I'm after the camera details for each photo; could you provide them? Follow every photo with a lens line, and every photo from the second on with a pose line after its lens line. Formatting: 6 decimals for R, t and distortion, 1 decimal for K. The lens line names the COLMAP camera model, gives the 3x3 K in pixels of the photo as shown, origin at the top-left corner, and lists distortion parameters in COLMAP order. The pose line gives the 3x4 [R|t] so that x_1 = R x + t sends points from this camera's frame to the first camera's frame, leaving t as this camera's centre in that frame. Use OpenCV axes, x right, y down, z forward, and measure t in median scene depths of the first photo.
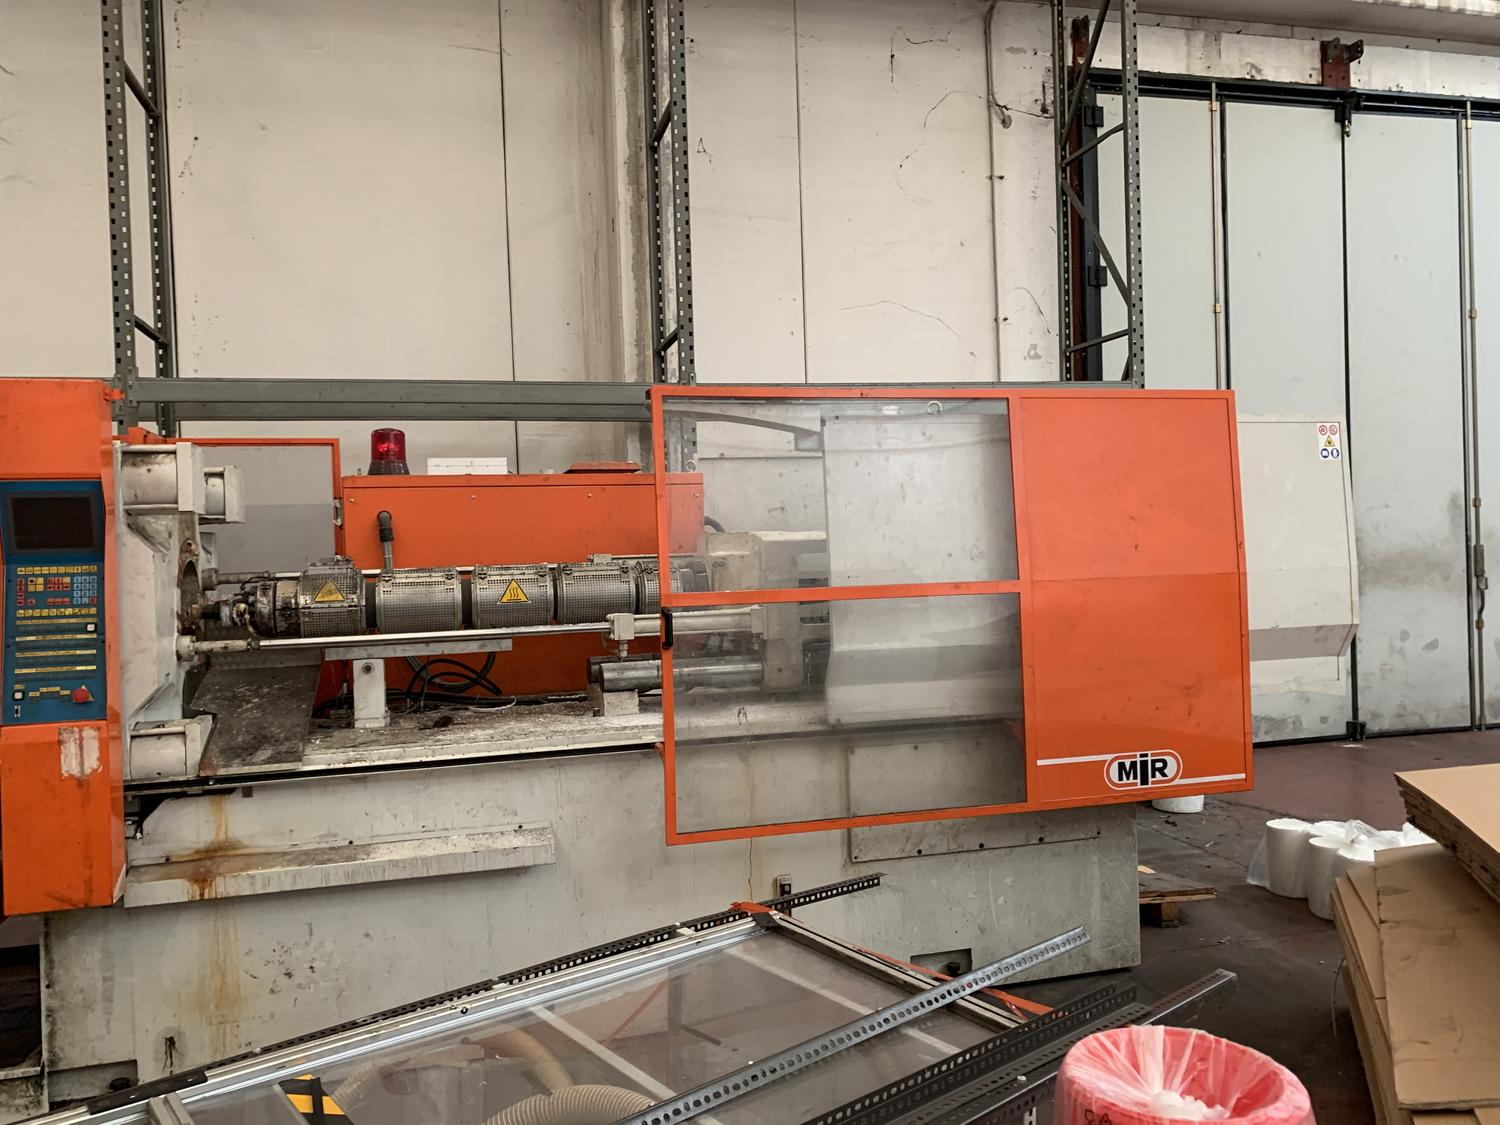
lens RADIAL K [[1134.7, 0, 749.9], [0, 1134.7, 565.9], [0, 0, 1]] dist [0.008032, -0.001537]
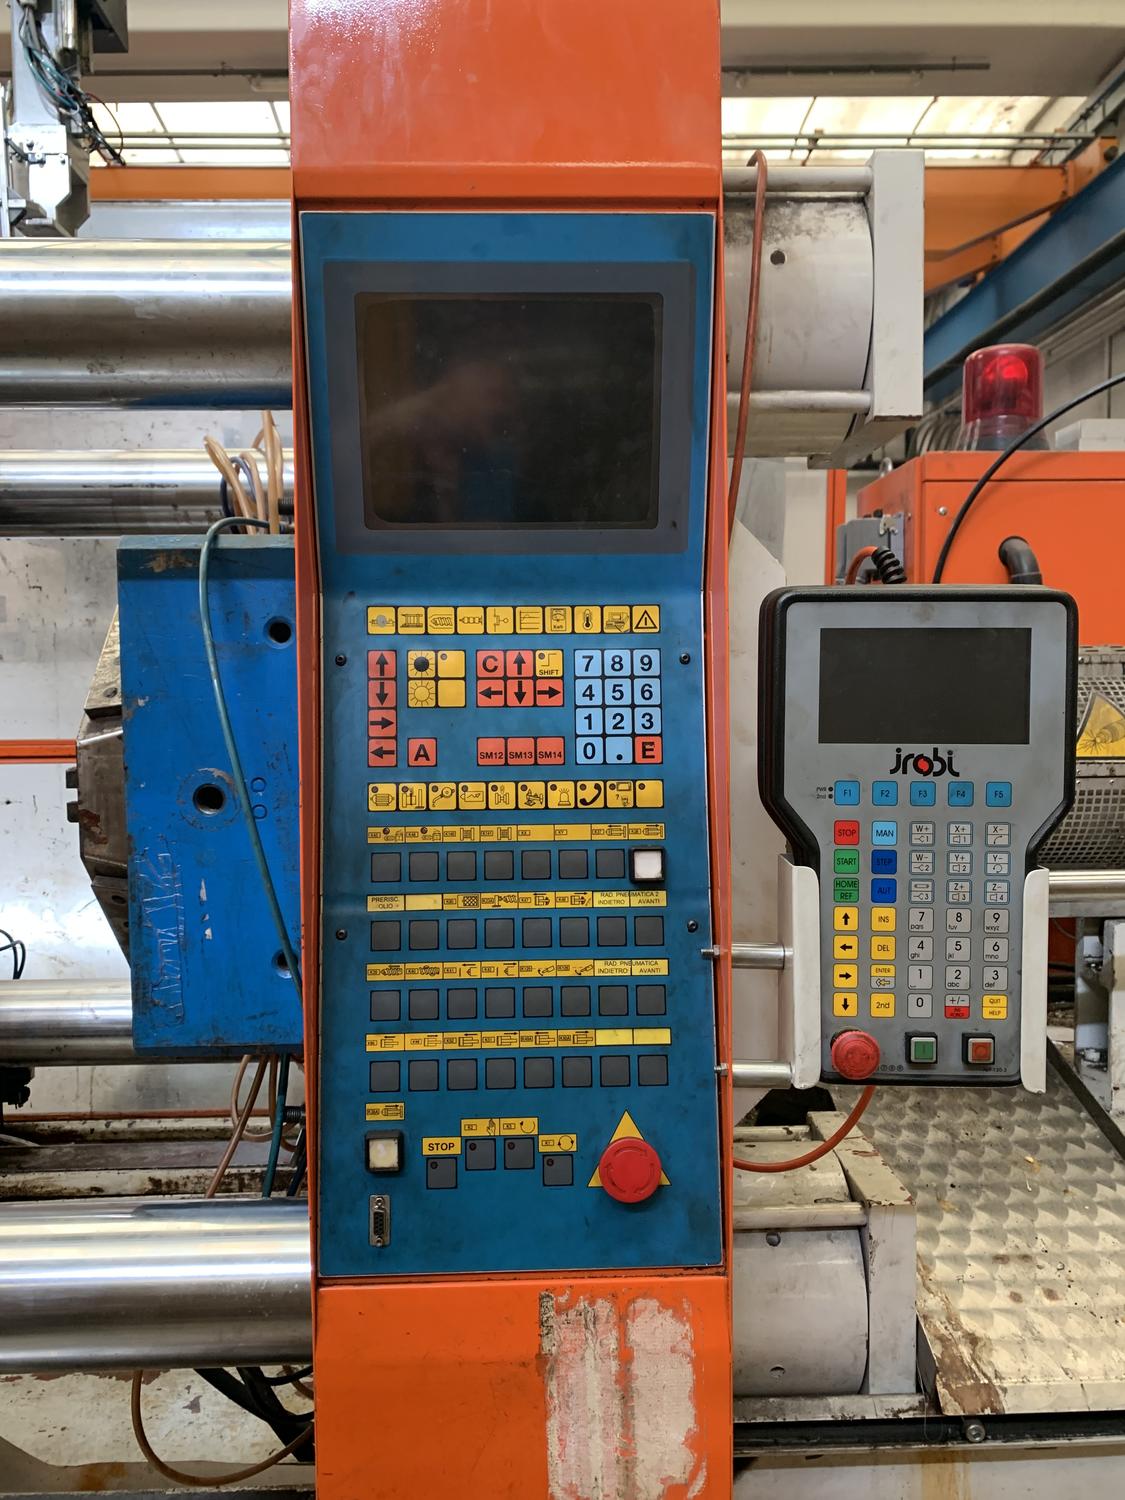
lens RADIAL K [[1134.7, 0, 562.4], [0, 1134.7, 747.8], [0, 0, 1]] dist [0.008032, -0.001537]
pose [[0.975252, 0.033699, -0.218513, -0.549199], [-0.022813, 0.998379, 0.052151, 0.017965], [0.219916, -0.045876, 0.974440, 0.771874]]
